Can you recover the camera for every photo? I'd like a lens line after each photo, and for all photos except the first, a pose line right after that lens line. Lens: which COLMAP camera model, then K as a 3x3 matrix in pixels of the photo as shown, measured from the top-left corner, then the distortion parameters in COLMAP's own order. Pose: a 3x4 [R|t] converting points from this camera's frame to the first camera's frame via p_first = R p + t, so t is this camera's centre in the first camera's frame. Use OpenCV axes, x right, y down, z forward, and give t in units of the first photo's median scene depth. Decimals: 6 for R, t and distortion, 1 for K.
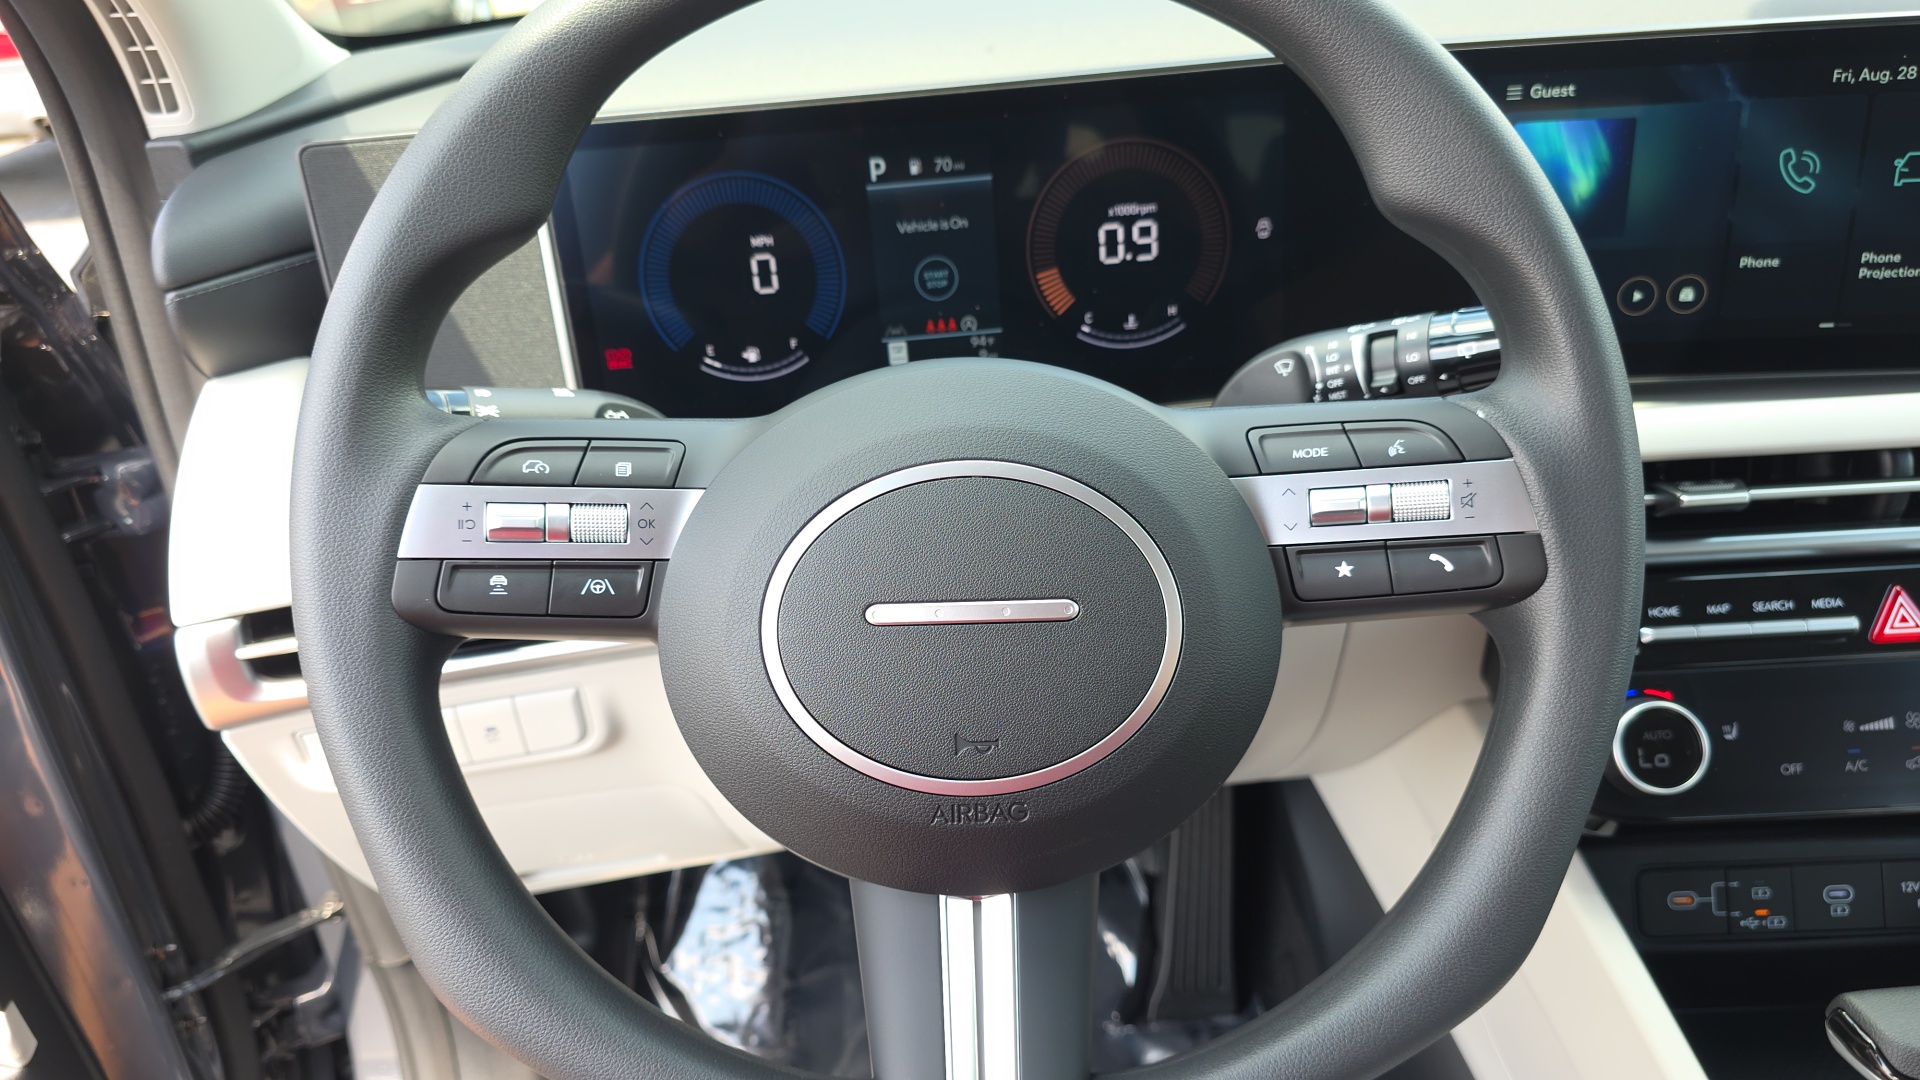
lens RADIAL K [[1344.0, 0, 951.6], [0, 1344.0, 555.3], [0, 0, 1]] dist [0.044009, -0.057854]
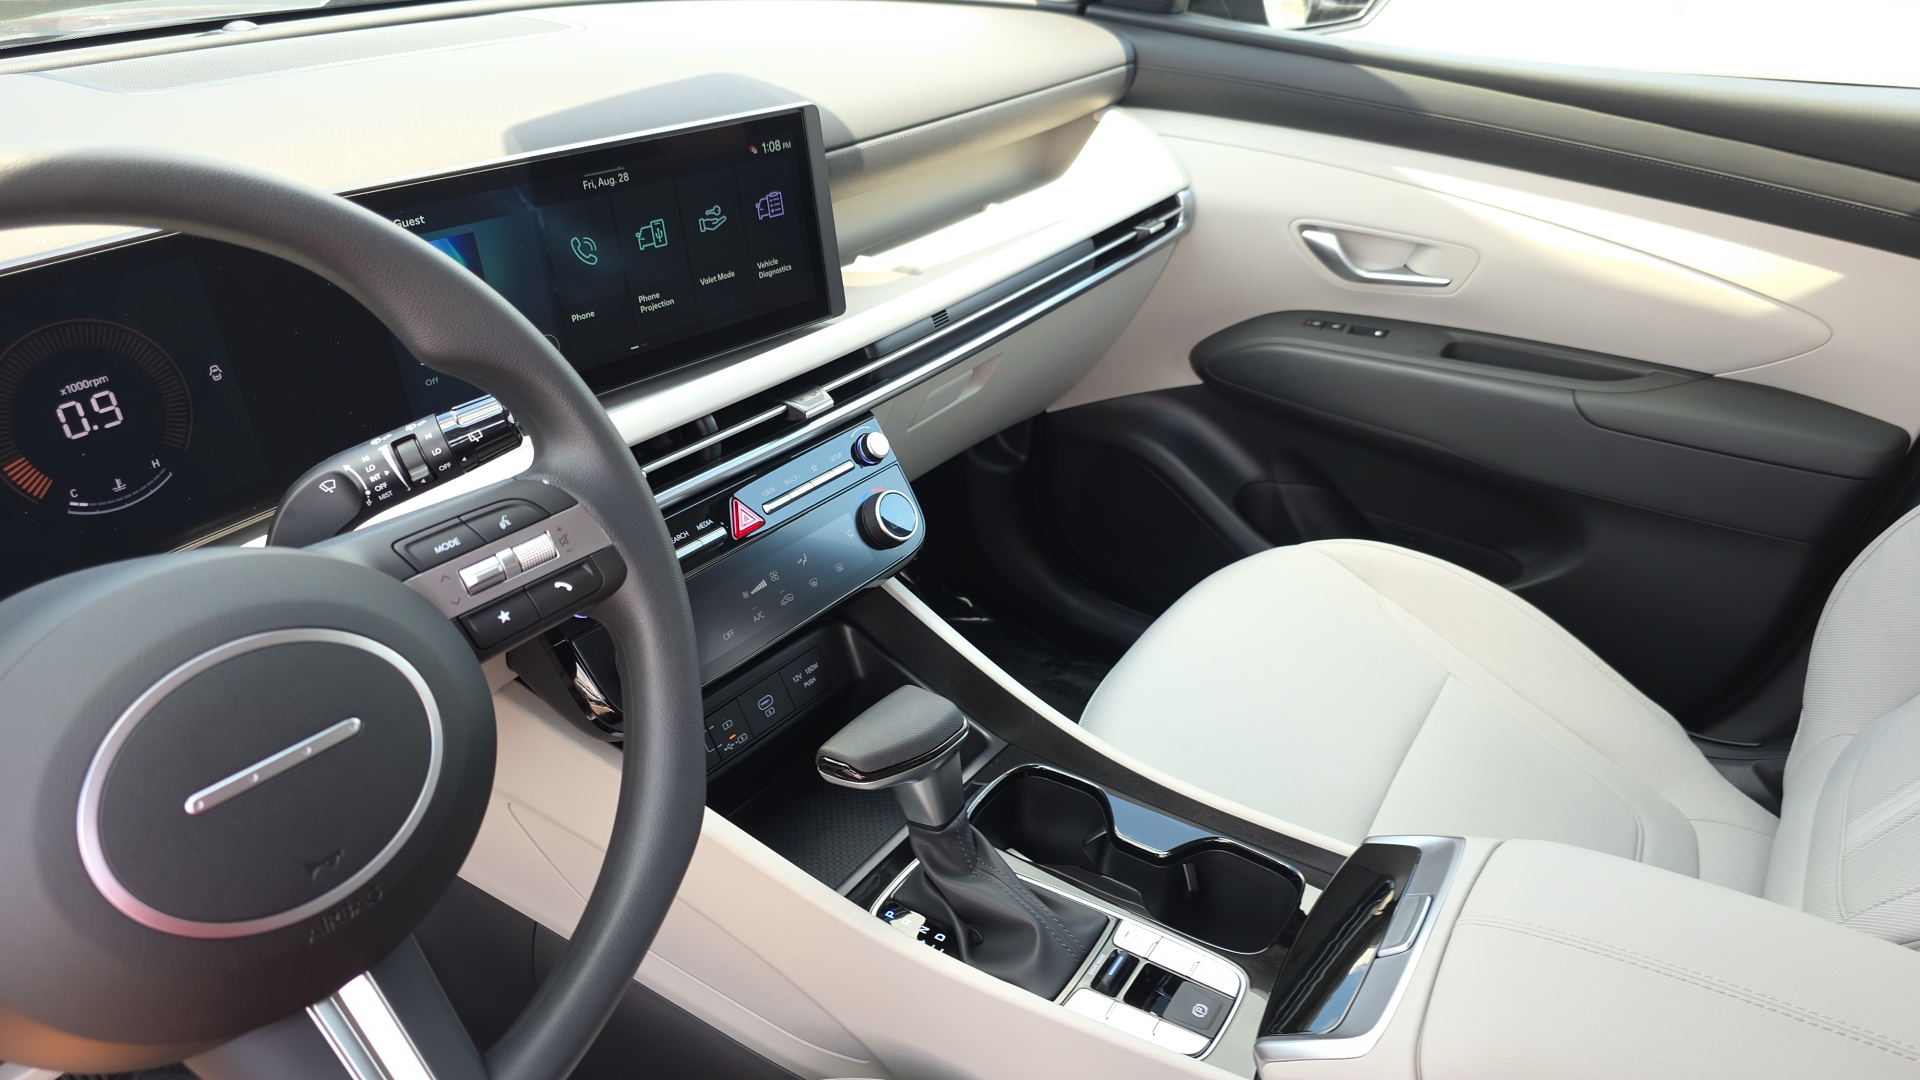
lens RADIAL K [[1298.4, 0, 988.3], [0, 1298.4, 543.4], [0, 0, 1]] dist [0.000635, -0.004481]
pose [[0.564269, -0.331038, 0.756316, -0.272020], [0.329527, 0.930262, 0.161322, -0.073917], [-0.756976, 0.158198, 0.634004, -0.147188]]
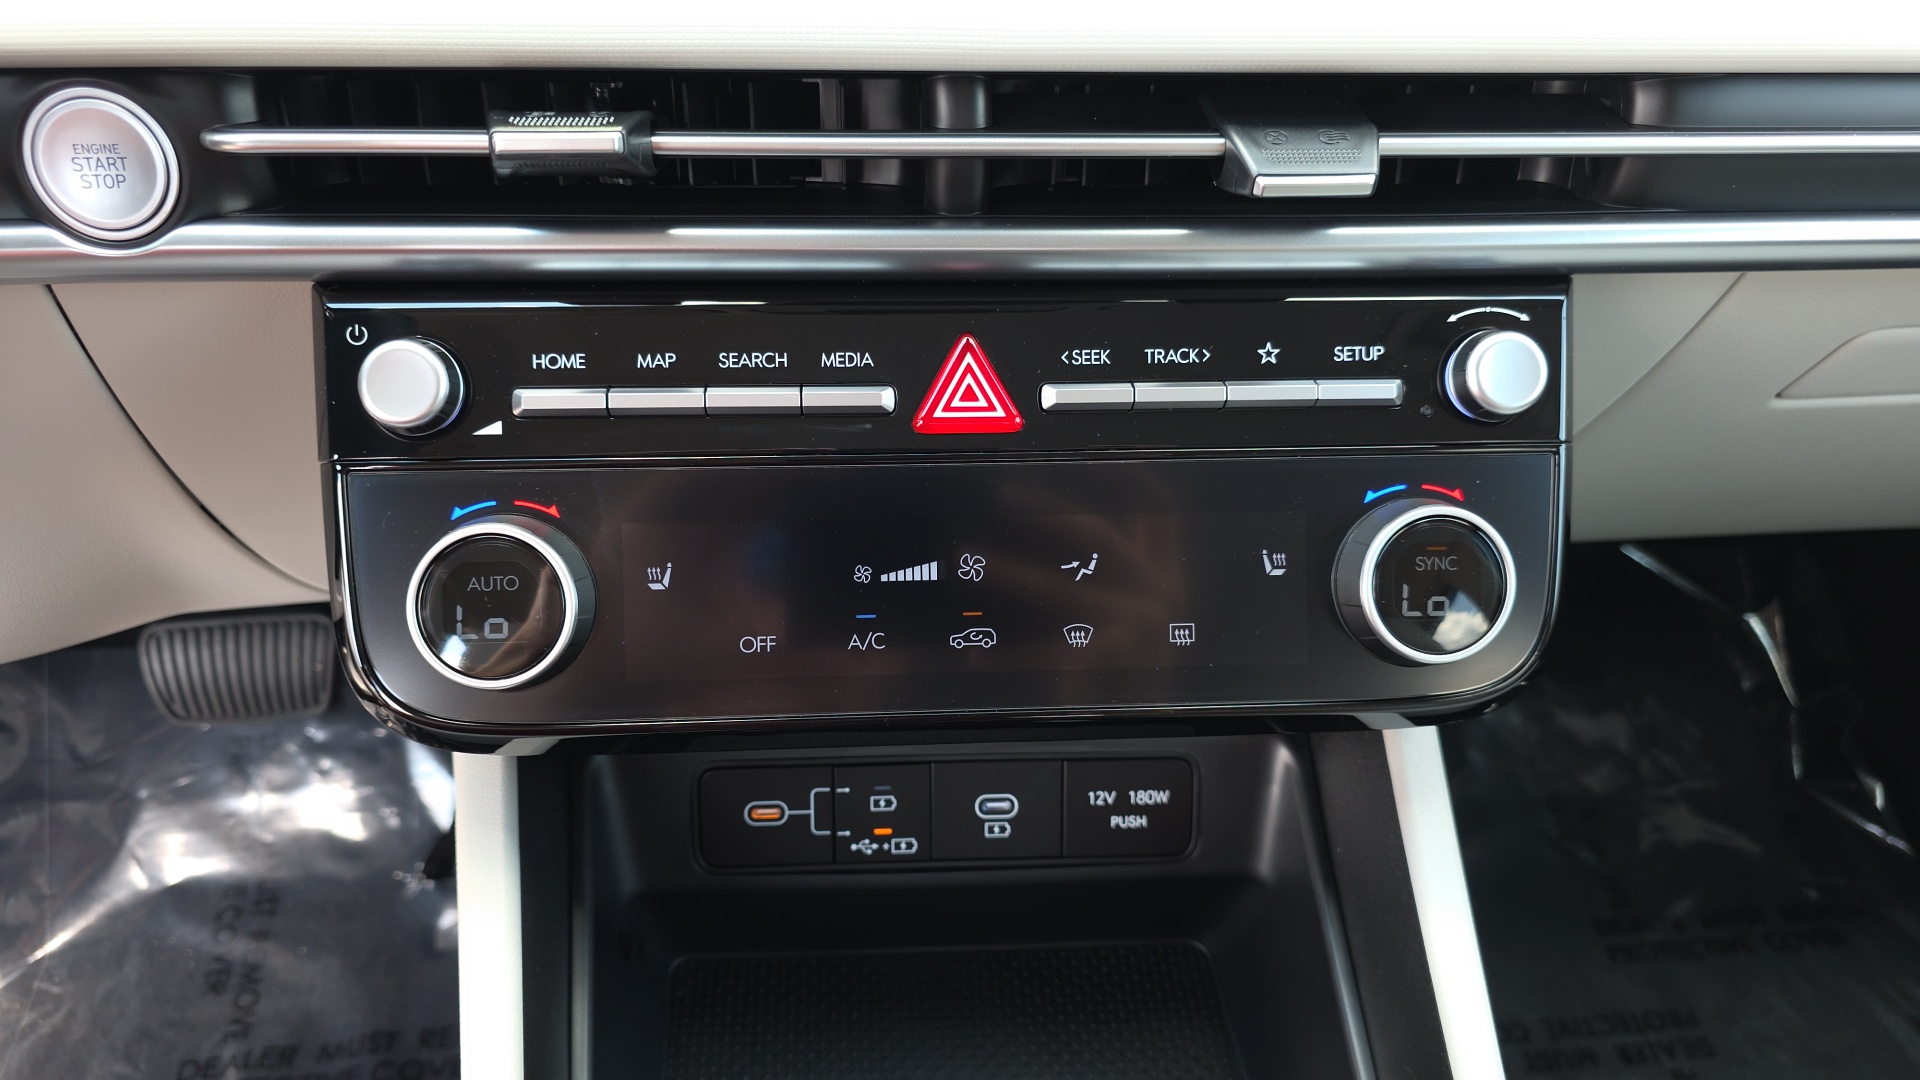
lens RADIAL K [[1297.3, 0, 952.5], [0, 1297.3, 525.9], [0, 0, 1]] dist [0.037134, -0.045604]
pose [[0.992457, 0.029460, 0.118997, 0.629478], [-0.047505, 0.987271, 0.151787, 0.019231], [-0.113011, -0.156295, 0.981224, 0.449115]]
